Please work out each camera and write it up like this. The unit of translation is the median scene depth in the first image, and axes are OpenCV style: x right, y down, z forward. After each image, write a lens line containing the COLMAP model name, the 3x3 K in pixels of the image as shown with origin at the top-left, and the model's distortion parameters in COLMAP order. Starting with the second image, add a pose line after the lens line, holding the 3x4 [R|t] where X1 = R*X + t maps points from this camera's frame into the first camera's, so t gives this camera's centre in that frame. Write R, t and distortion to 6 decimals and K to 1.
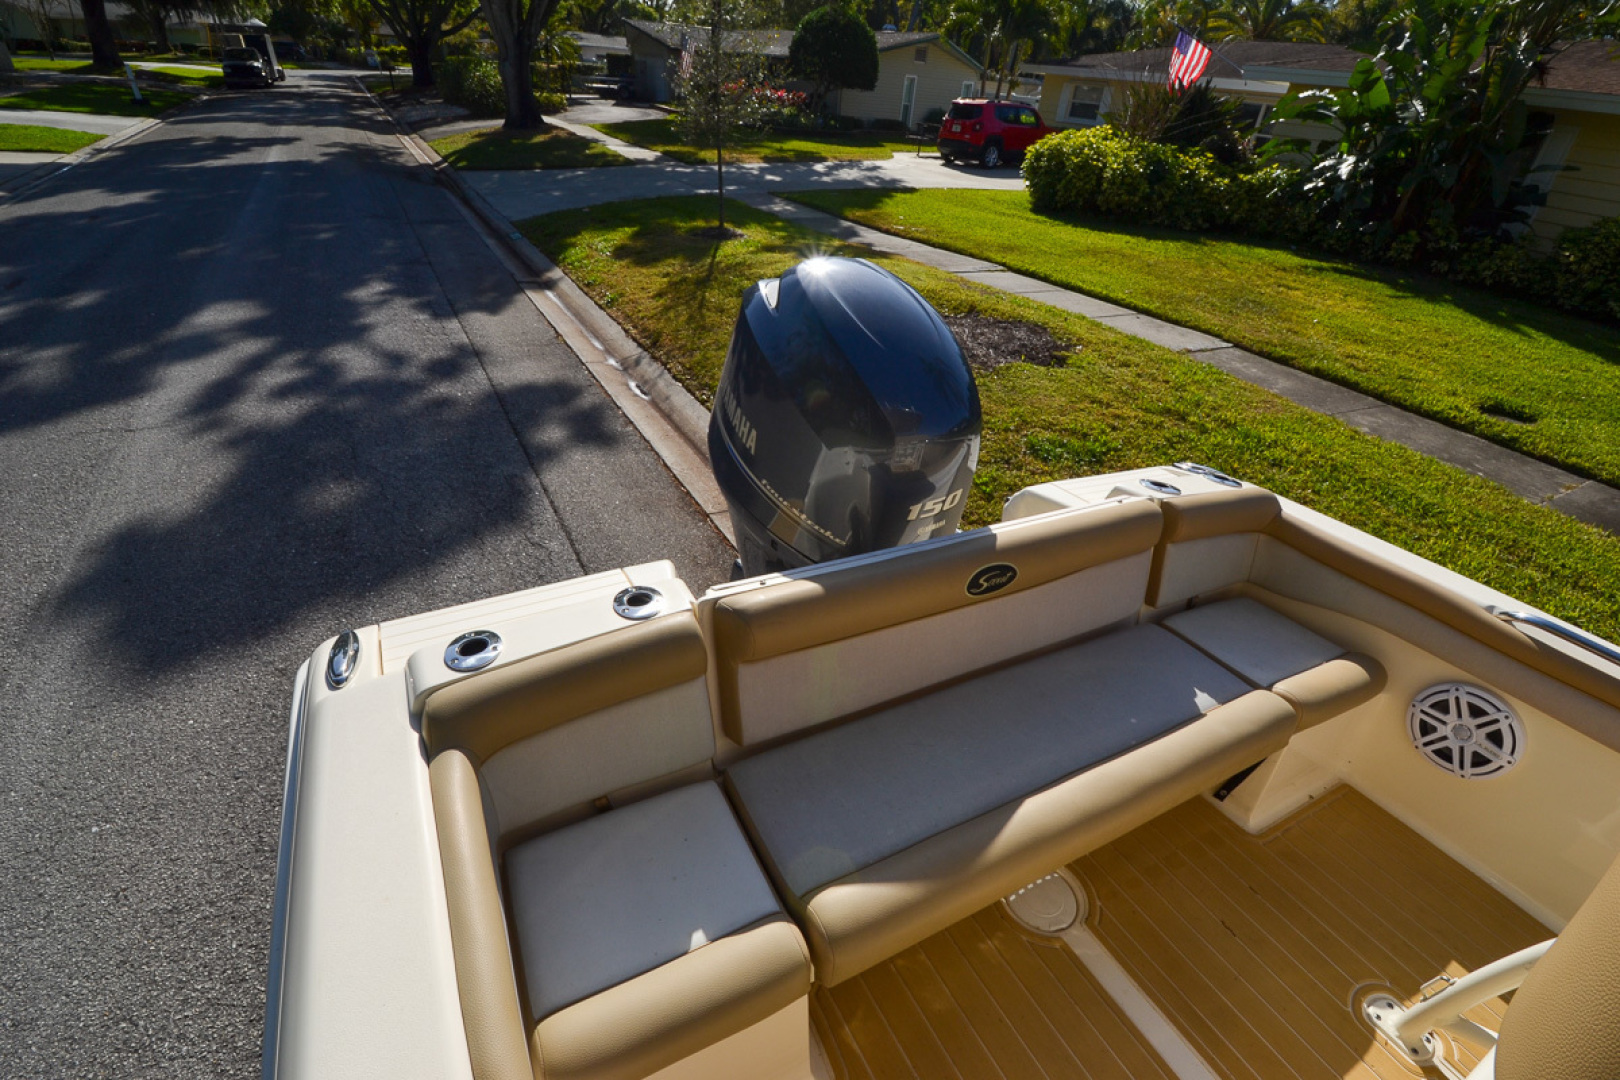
lens RADIAL K [[724.4, 0, 811.6], [0, 724.4, 556.9], [0, 0, 1]] dist [0.000540, -0.012791]
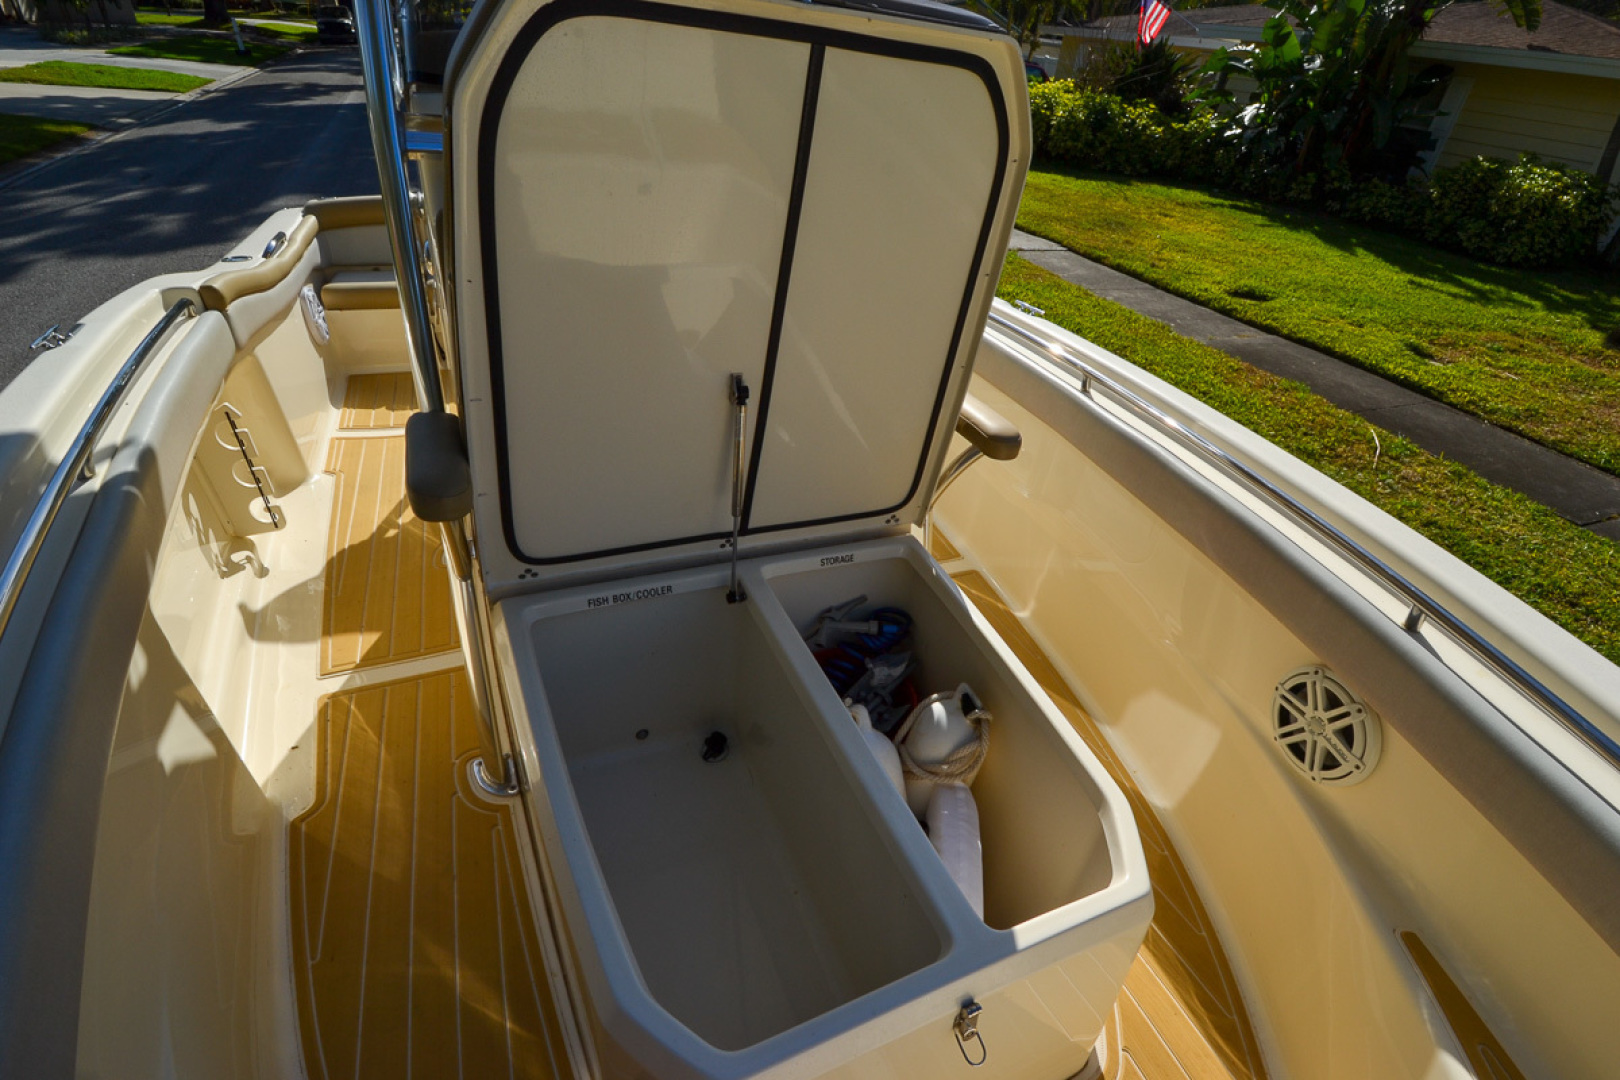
lens RADIAL K [[716.5, 0, 815.3], [0, 716.5, 552.3], [0, 0, 1]] dist [0.013730, -0.020930]
pose [[0.995968, 0.057186, -0.069115, 0.157044], [-0.054980, 0.997928, 0.033407, 0.119949], [0.070882, -0.029472, 0.997049, -0.155631]]
